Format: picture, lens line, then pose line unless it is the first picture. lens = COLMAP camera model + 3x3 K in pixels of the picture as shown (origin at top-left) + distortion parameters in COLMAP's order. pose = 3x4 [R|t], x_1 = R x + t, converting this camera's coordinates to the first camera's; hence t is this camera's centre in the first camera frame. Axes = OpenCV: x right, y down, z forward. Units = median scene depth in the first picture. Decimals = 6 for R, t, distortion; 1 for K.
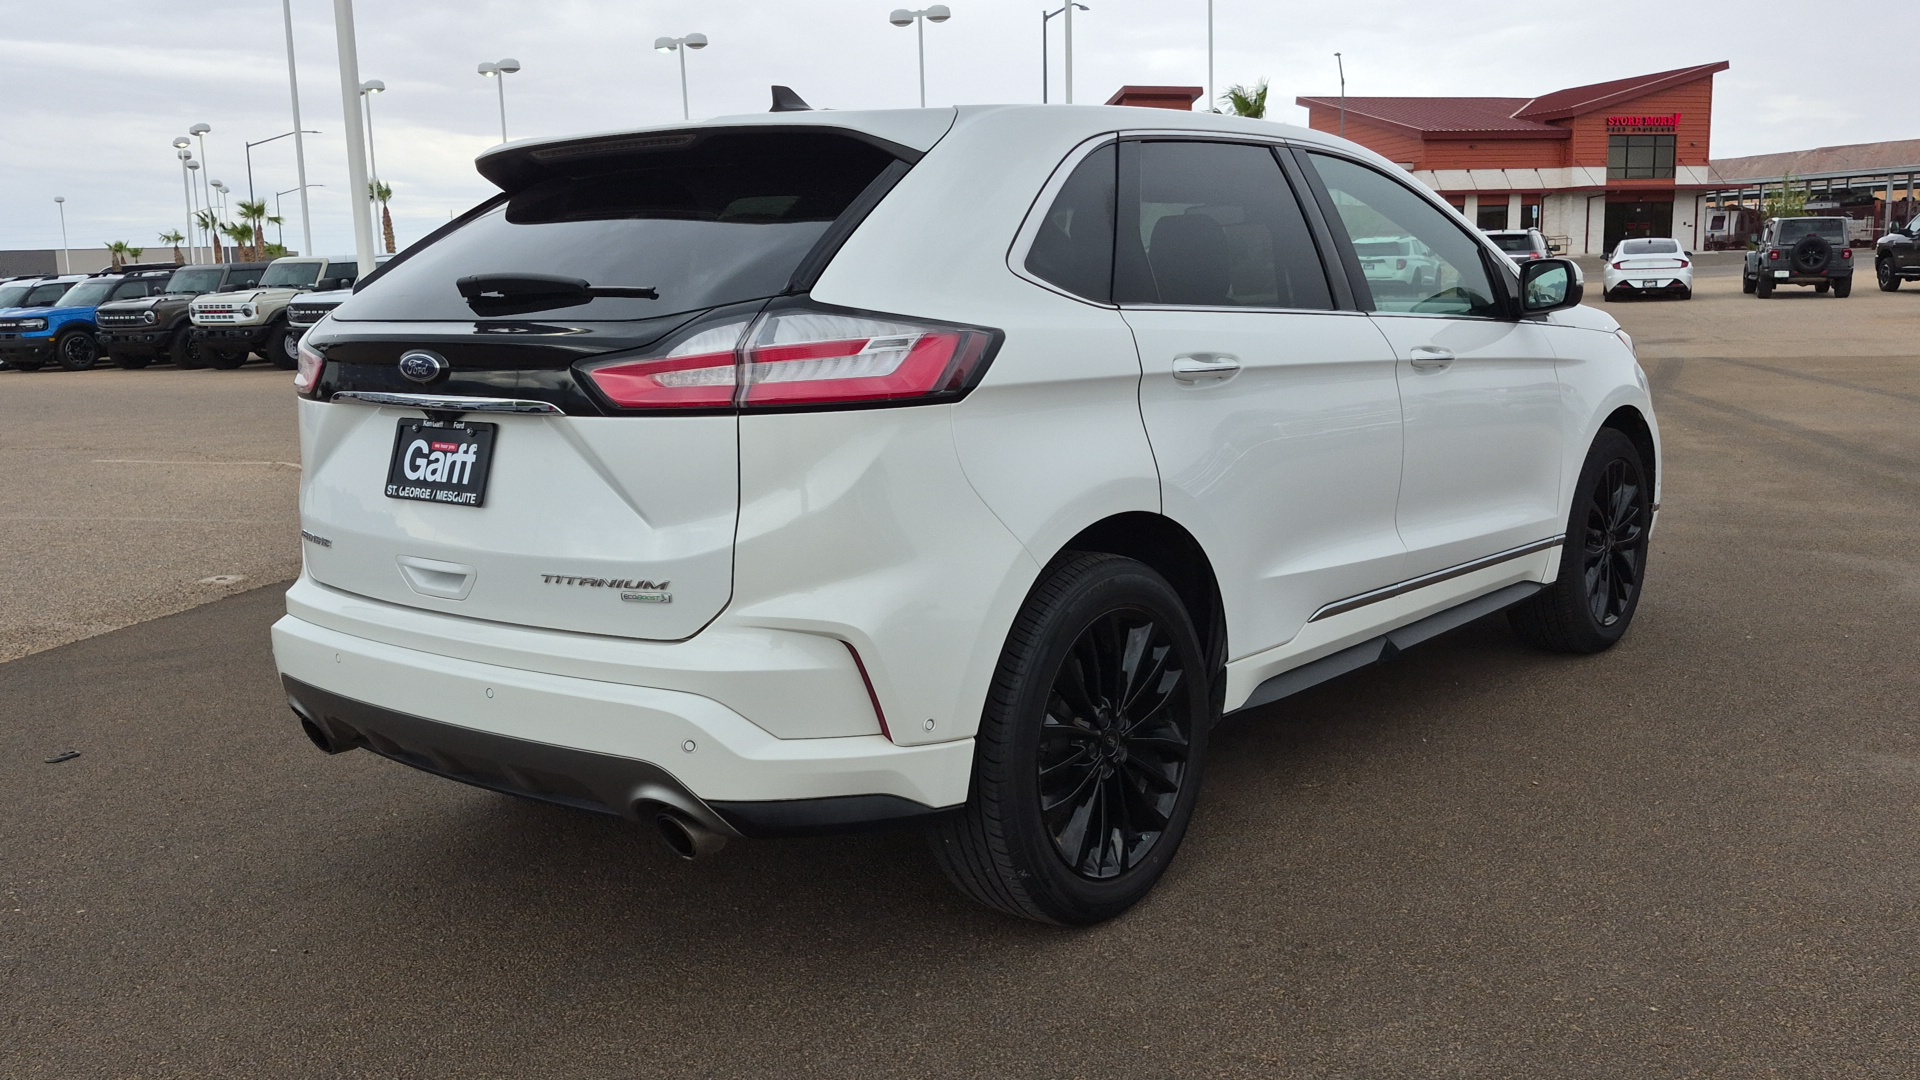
lens RADIAL K [[1672.1, 0, 950.7], [0, 1672.1, 535.3], [0, 0, 1]] dist [0.065379, -0.013602]
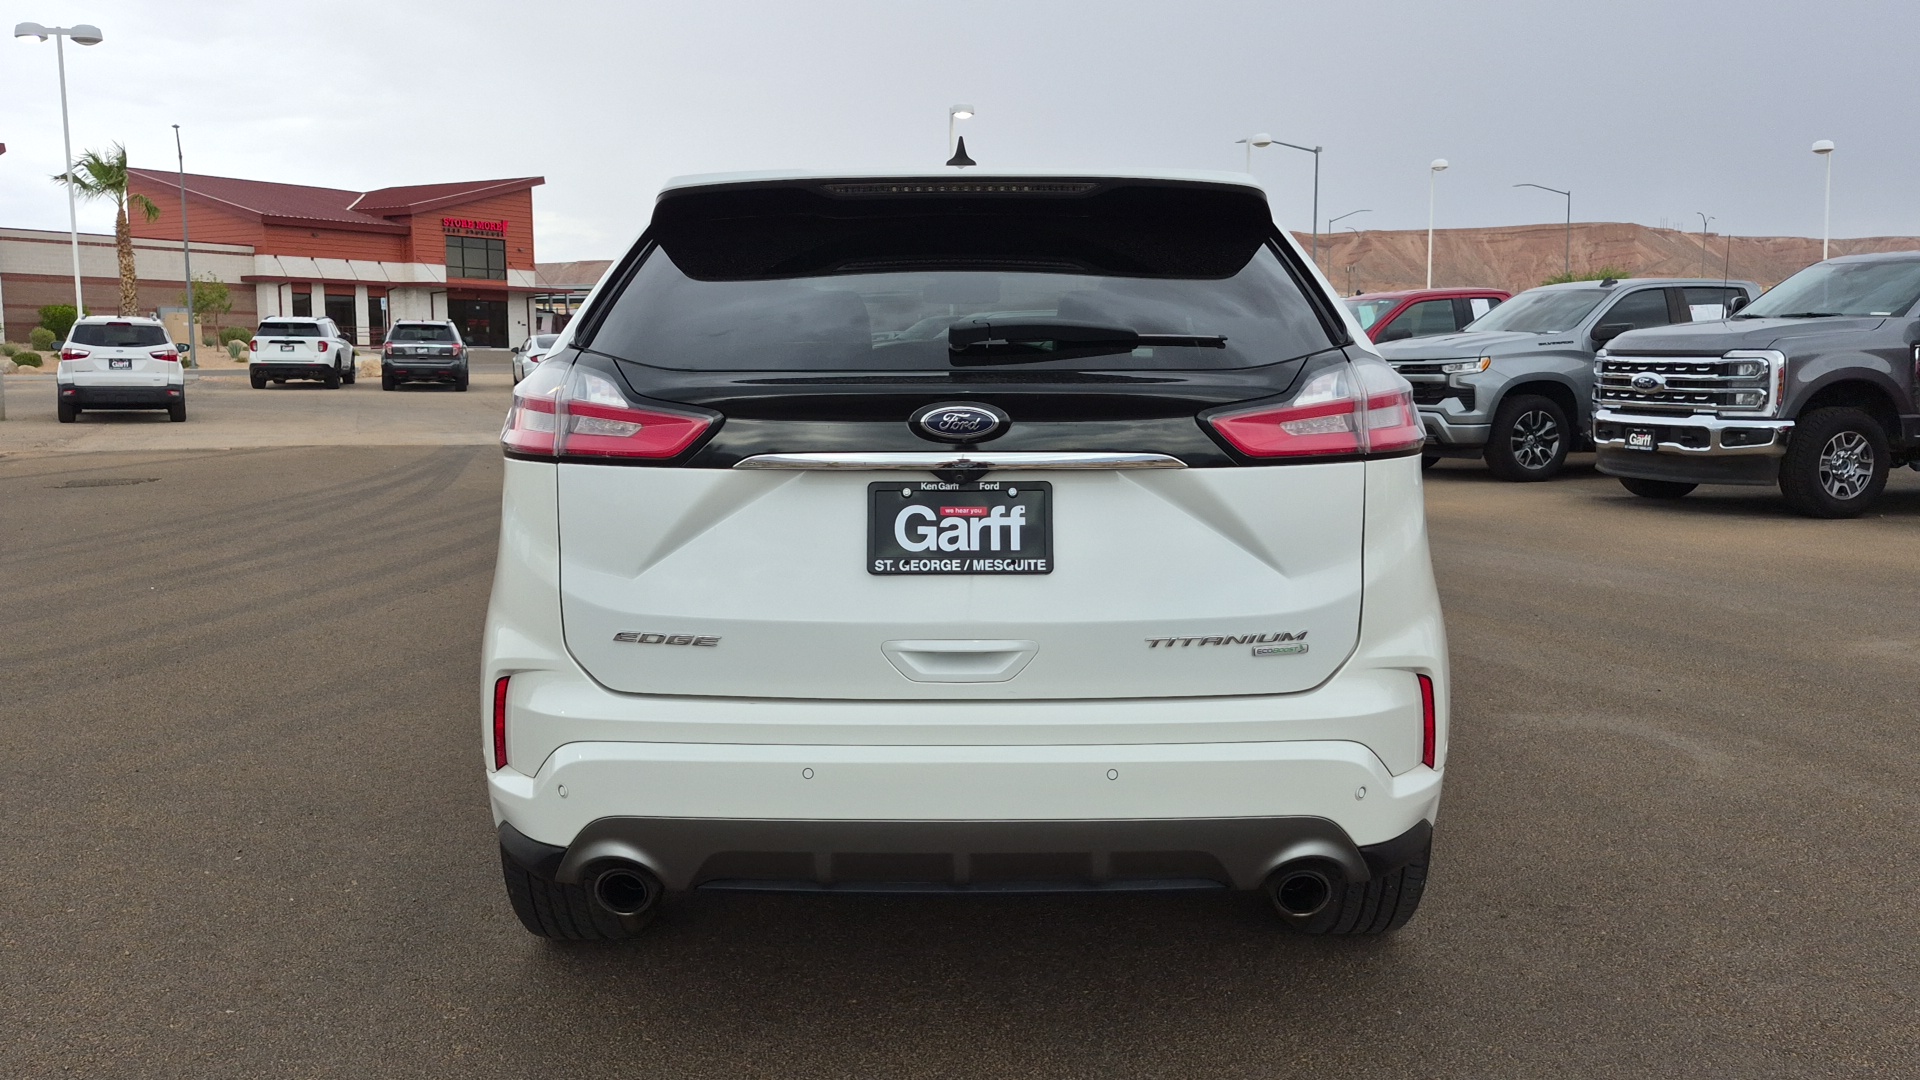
lens RADIAL K [[1672.1, 0, 950.7], [0, 1672.1, 535.3], [0, 0, 1]] dist [0.065379, -0.013602]
pose [[0.772697, -0.045295, 0.633157, -0.839228], [0.079252, 0.996530, -0.025428, -0.017784], [-0.629808, 0.069827, 0.773606, 0.317556]]
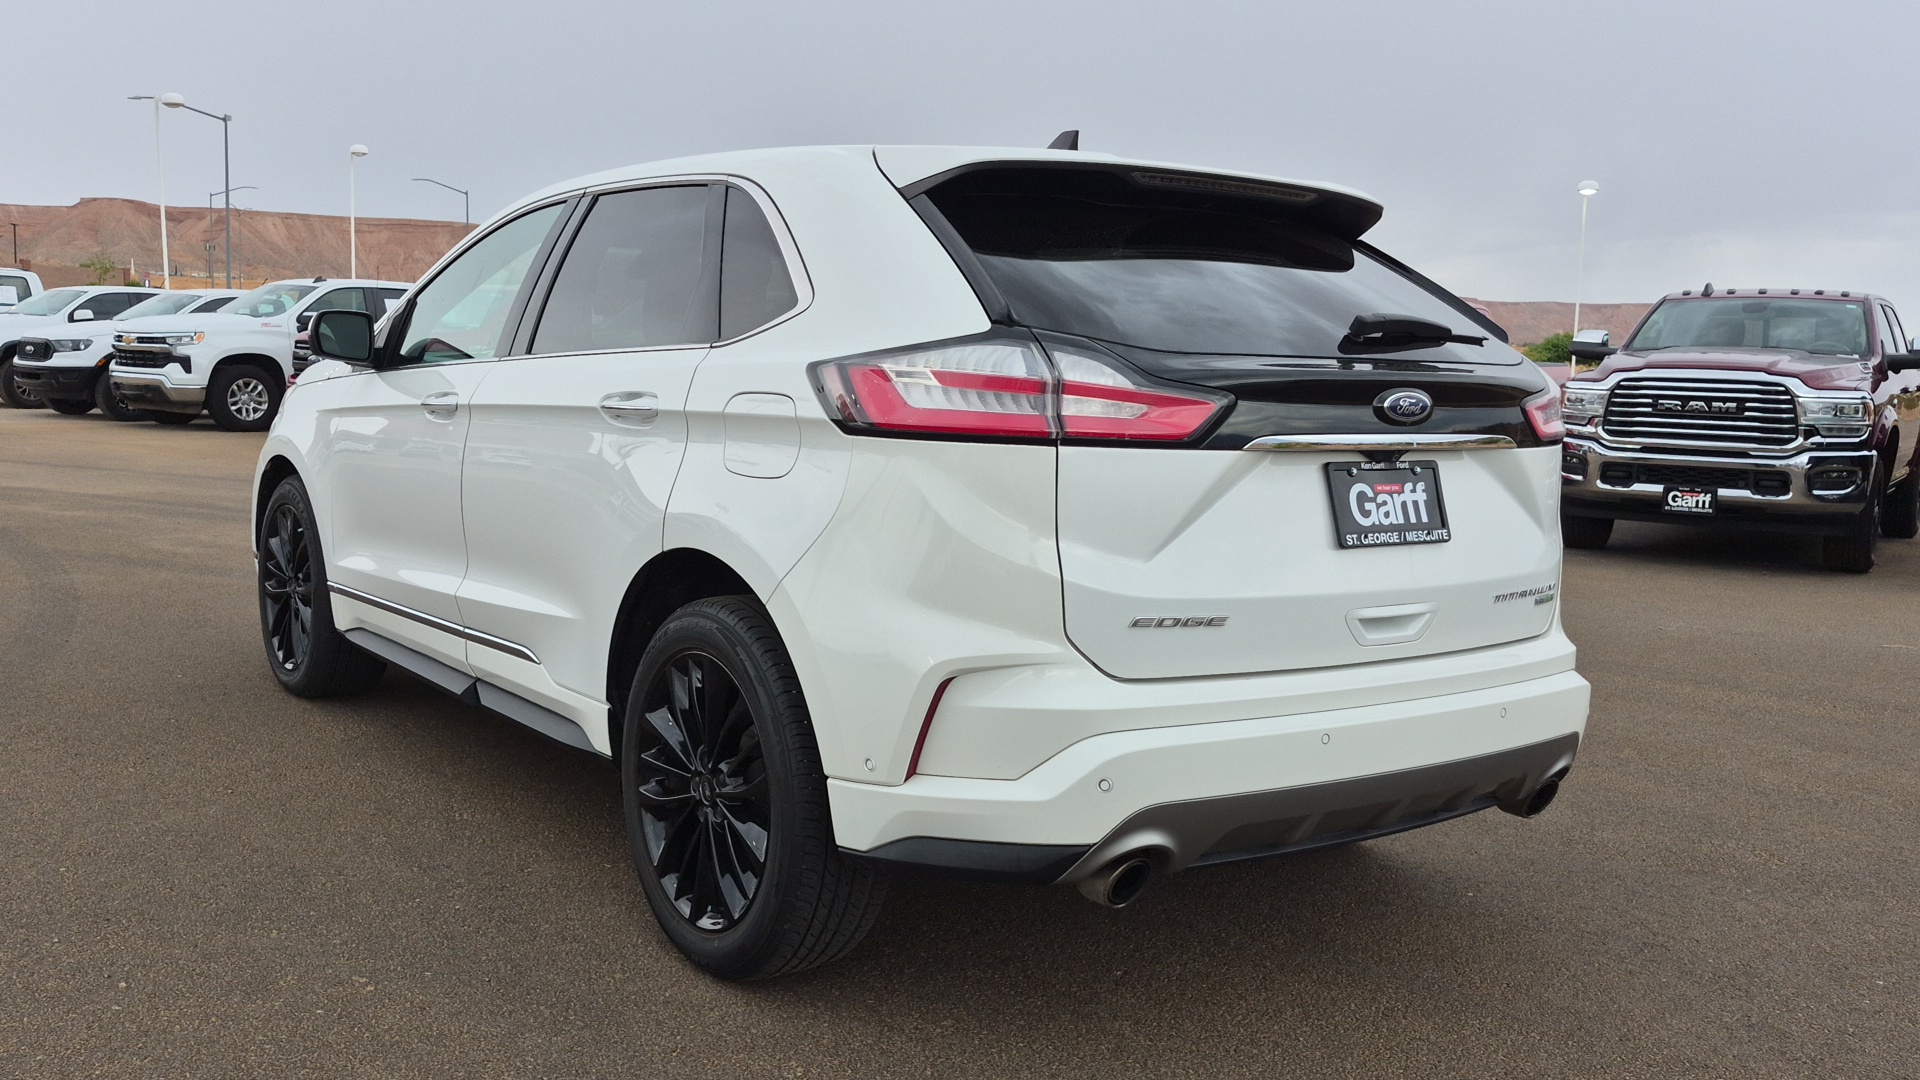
lens RADIAL K [[1672.1, 0, 950.7], [0, 1672.1, 535.3], [0, 0, 1]] dist [0.065379, -0.013602]
pose [[0.244778, -0.072812, 0.966841, -1.265375], [0.104769, 0.993324, 0.048282, -0.096105], [-0.963902, 0.089477, 0.250772, 0.975923]]
